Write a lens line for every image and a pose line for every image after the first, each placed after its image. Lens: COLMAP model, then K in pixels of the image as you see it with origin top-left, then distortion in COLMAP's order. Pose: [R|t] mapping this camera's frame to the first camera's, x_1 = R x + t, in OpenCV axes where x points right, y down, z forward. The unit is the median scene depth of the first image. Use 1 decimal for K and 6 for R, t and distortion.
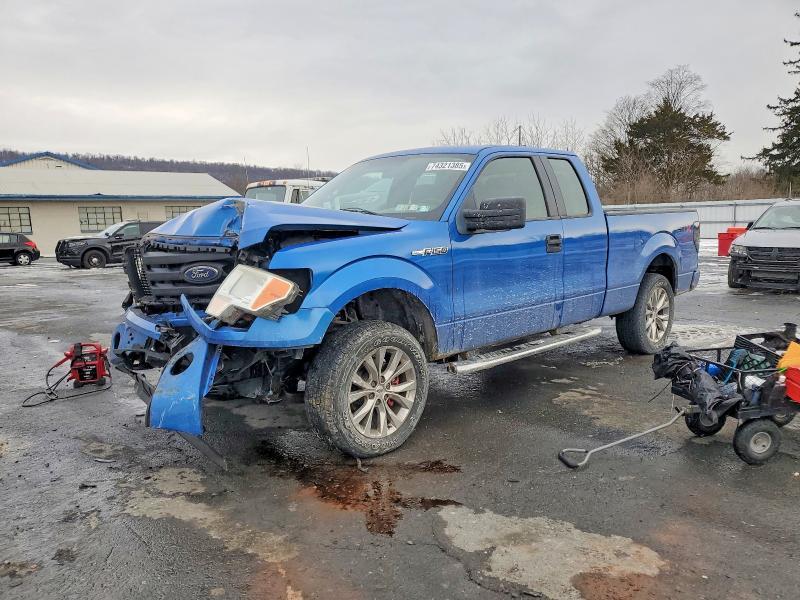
lens RADIAL K [[617.1, 0, 402.9], [0, 617.1, 300.3], [0, 0, 1]] dist [0.004284, 0.004241]
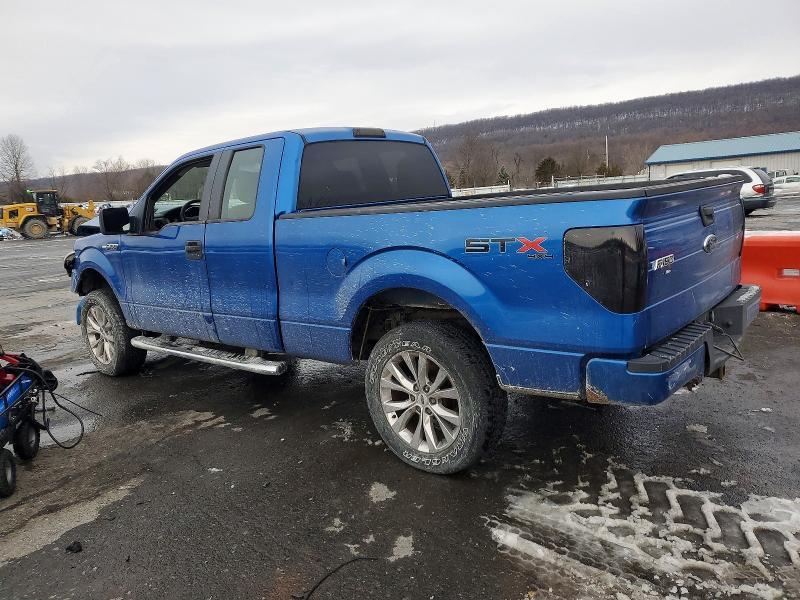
lens RADIAL K [[617.1, 0, 397.4], [0, 617.1, 295.5], [0, 0, 1]] dist [0.004284, 0.004241]
pose [[0.108721, 0.159488, -0.981195, 1.136959], [-0.080746, 0.985201, 0.151192, -0.179192], [0.990787, 0.062790, 0.119990, 1.131854]]
